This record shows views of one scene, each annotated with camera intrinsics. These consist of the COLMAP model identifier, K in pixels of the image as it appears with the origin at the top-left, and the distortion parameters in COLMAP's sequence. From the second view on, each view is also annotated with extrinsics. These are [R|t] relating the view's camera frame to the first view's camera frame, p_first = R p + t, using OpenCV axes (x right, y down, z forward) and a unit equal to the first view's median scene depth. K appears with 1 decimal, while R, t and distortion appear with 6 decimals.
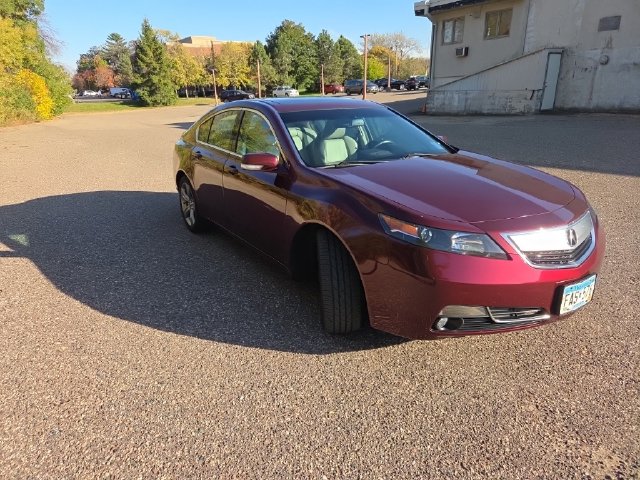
lens RADIAL K [[425.7, 0, 301.6], [0, 425.7, 240.6], [0, 0, 1]] dist [0.059231, -0.048509]
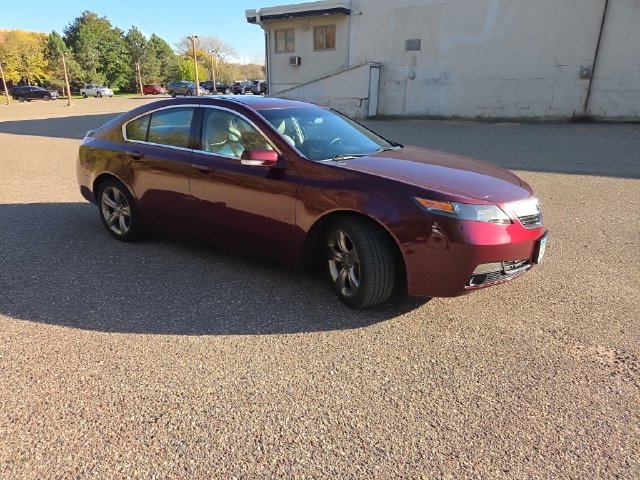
lens RADIAL K [[425.7, 0, 315.1], [0, 425.7, 240.8], [0, 0, 1]] dist [0.059231, -0.048509]
pose [[0.923719, -0.094713, 0.371178, -0.412734], [0.097356, 0.995181, 0.011659, 0.015846], [-0.370493, 0.025366, 0.928489, 0.009874]]
